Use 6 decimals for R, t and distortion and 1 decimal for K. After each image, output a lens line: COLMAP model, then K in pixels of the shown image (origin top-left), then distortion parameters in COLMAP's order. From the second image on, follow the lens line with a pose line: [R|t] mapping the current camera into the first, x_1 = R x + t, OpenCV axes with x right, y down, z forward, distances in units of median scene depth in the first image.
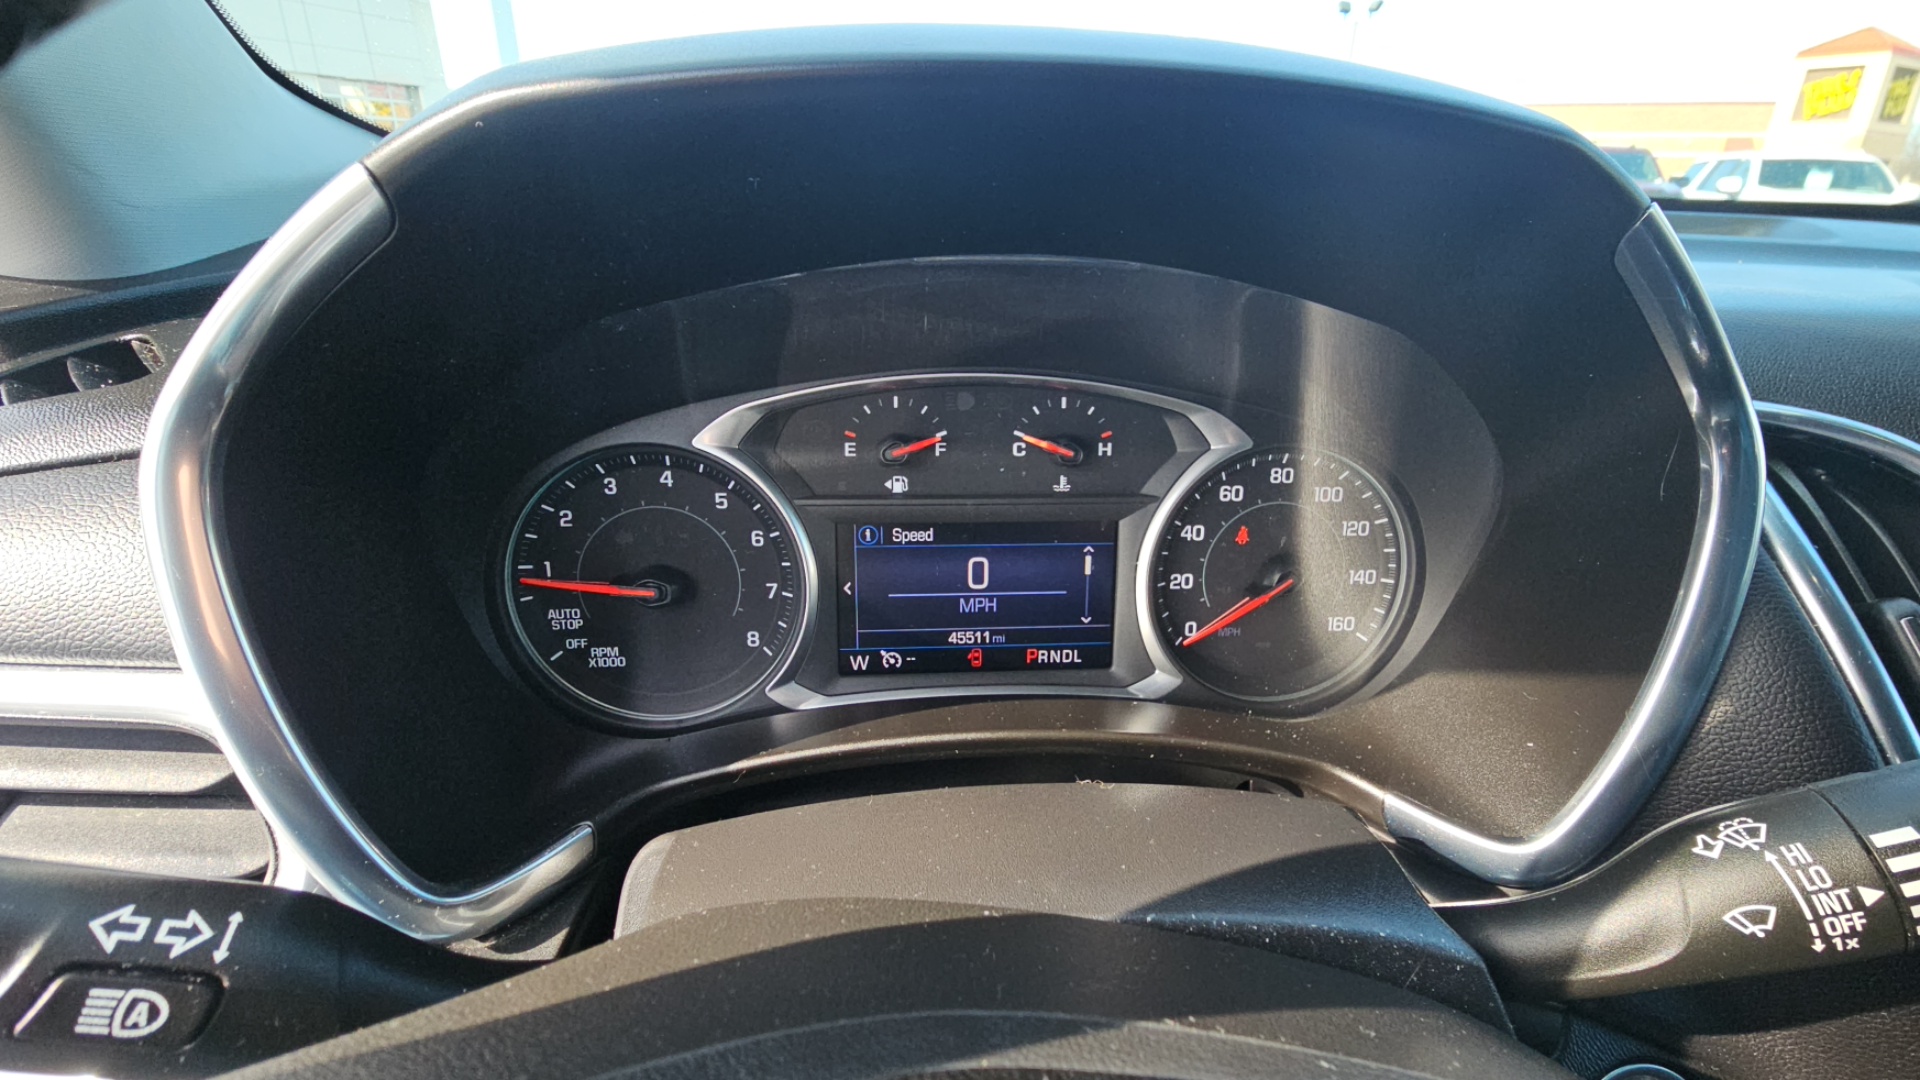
lens RADIAL K [[854.3, 0, 980.9], [0, 854.3, 545.0], [0, 0, 1]] dist [0.004157, -0.003790]
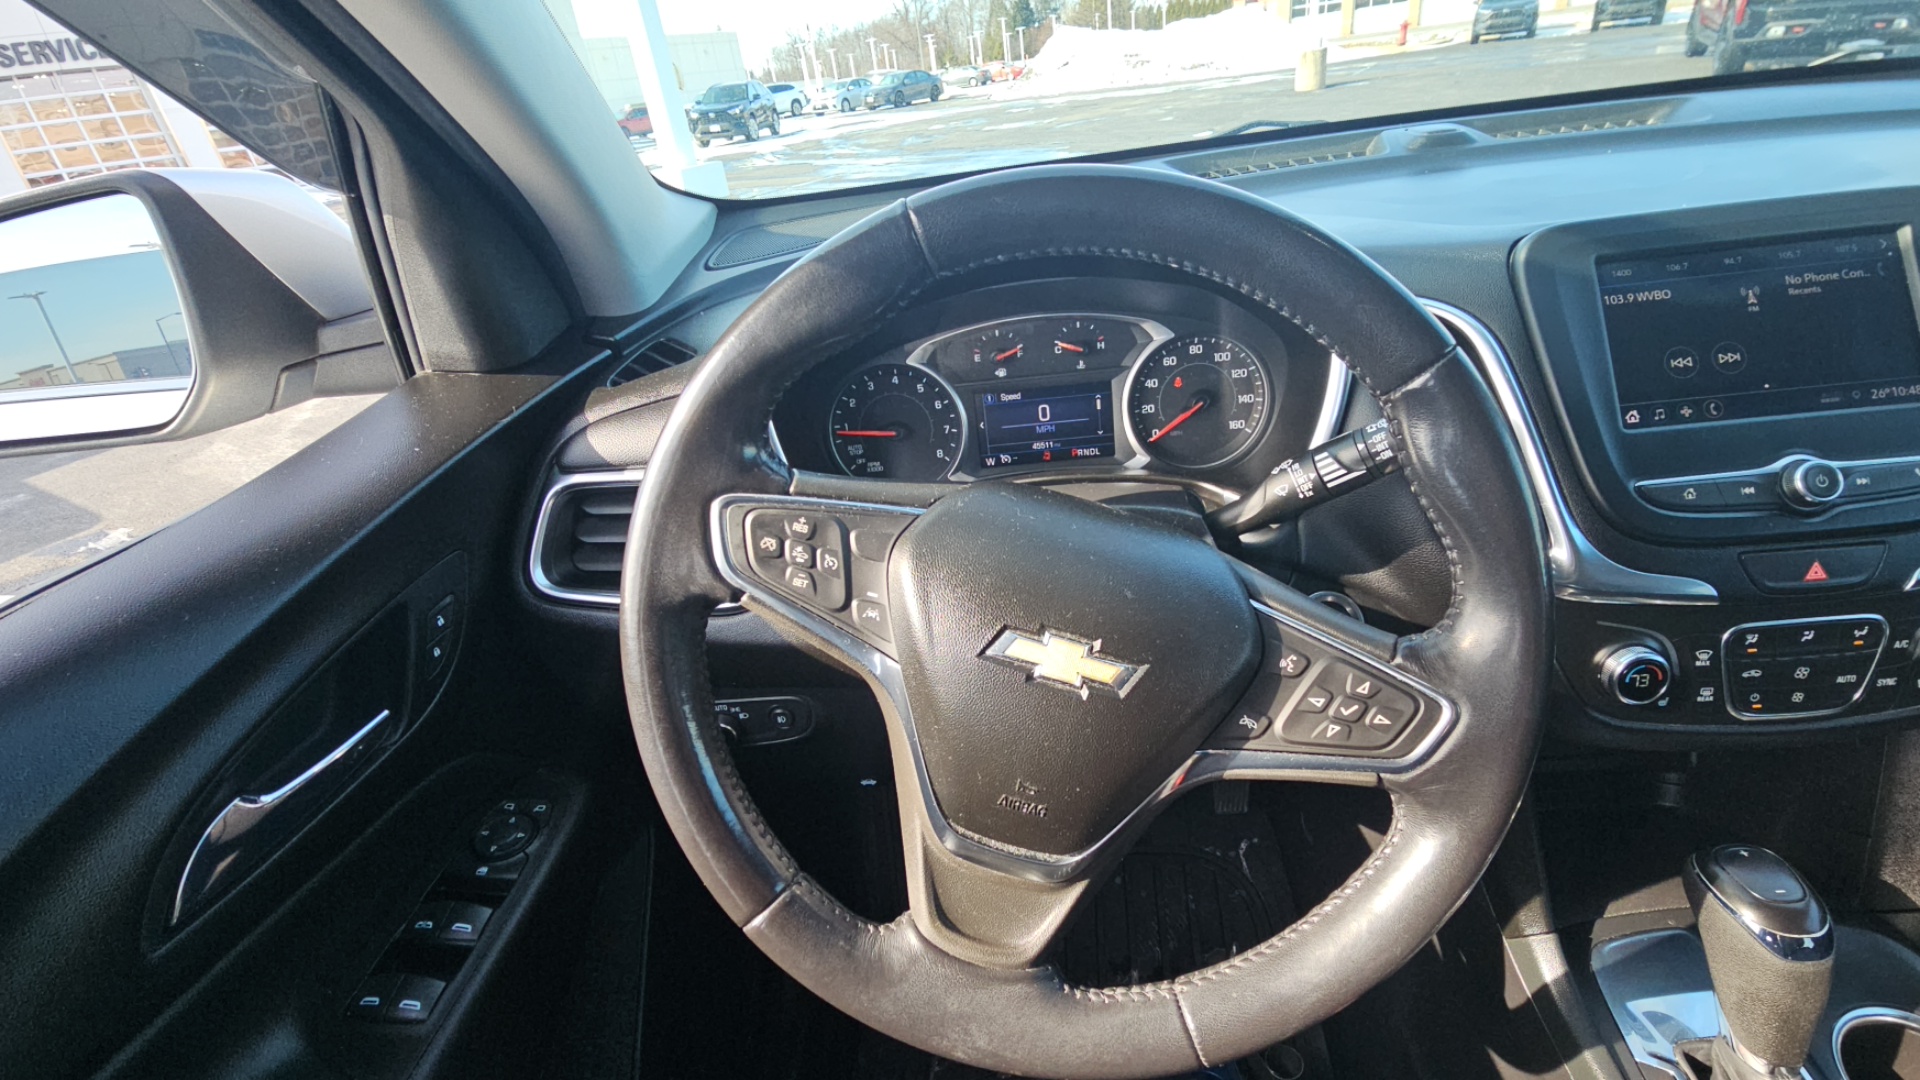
lens RADIAL K [[854.3, 0, 980.9], [0, 854.3, 545.0], [0, 0, 1]] dist [0.004157, -0.003790]
pose [[0.982988, -0.060506, -0.173416, 0.187264], [0.081302, 0.989981, 0.115444, 0.099572], [0.164694, -0.127579, 0.978059, -1.088016]]
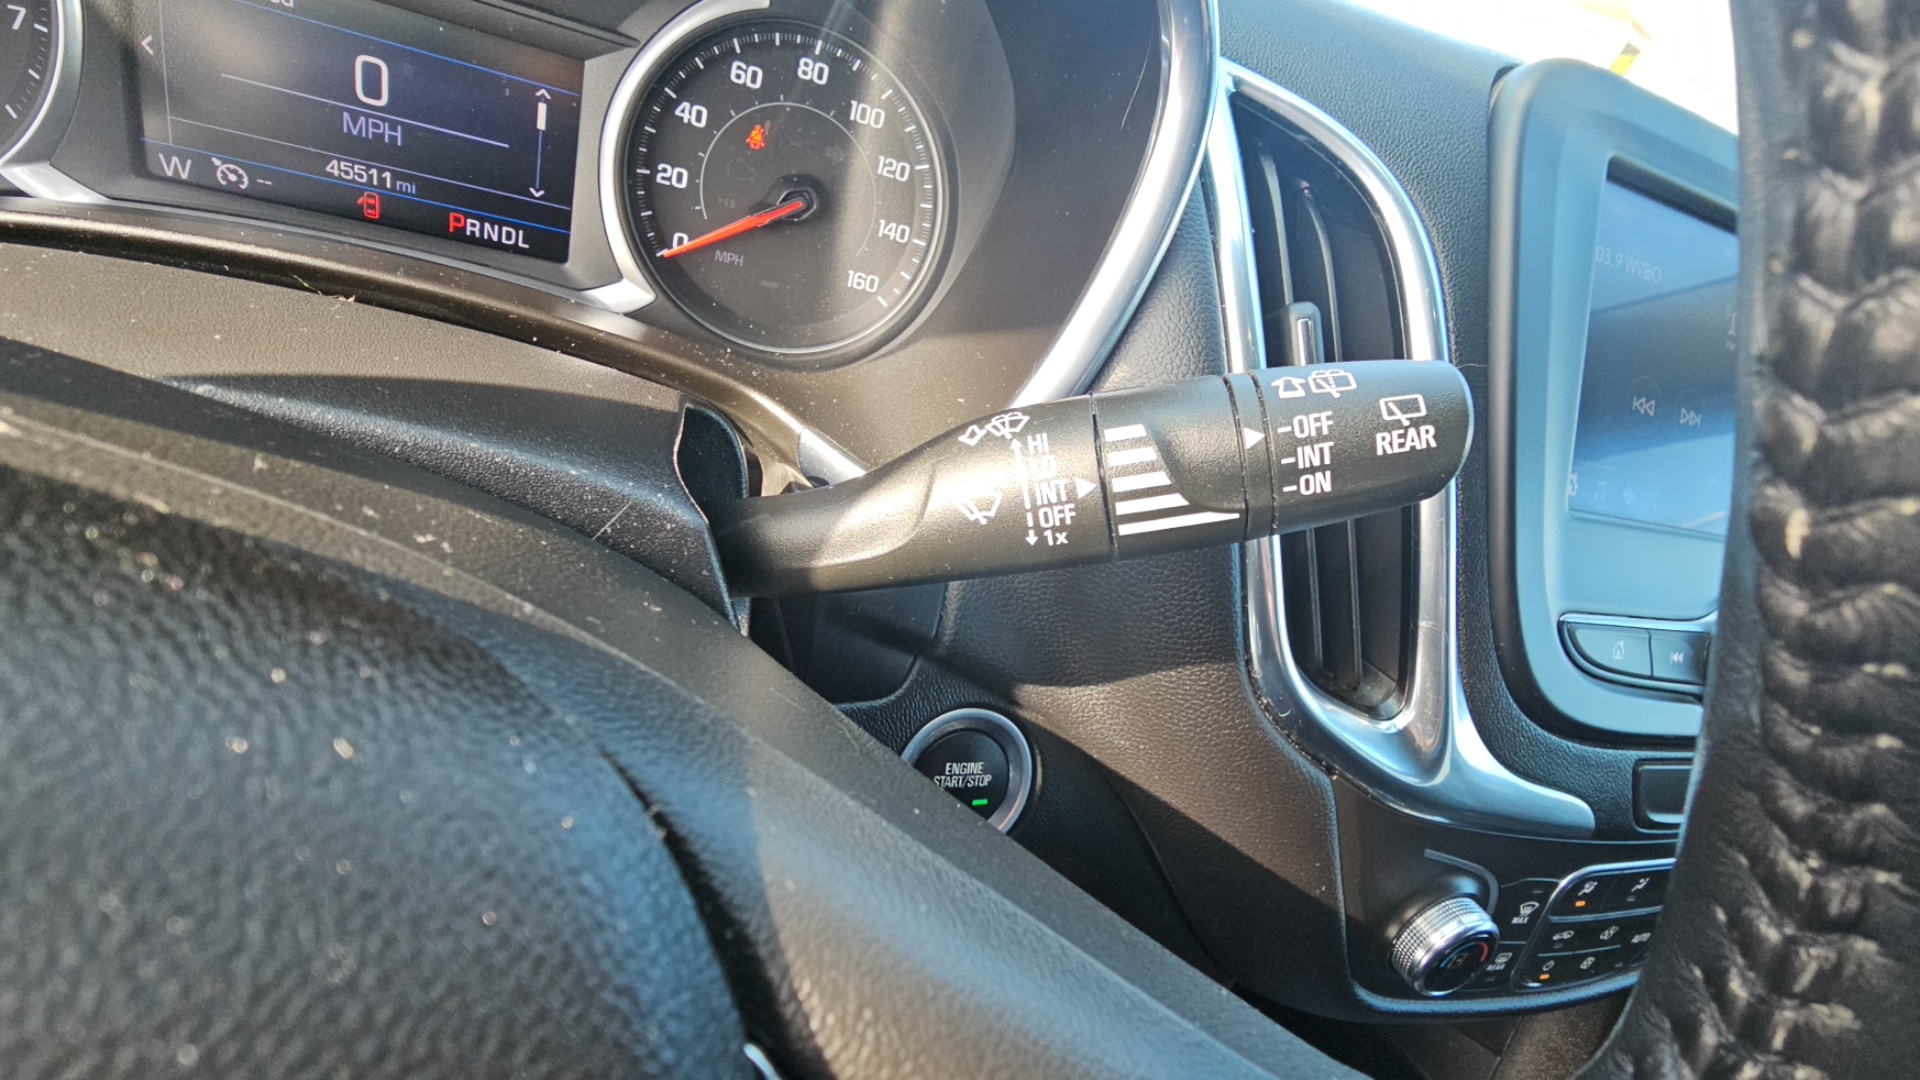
lens RADIAL K [[854.3, 0, 980.9], [0, 854.3, 545.0], [0, 0, 1]] dist [0.004157, -0.003790]
pose [[0.937249, 0.135790, 0.321132, 0.311462], [-0.214501, 0.950681, 0.224044, 0.137965], [-0.274871, -0.278868, 0.920152, 0.072099]]
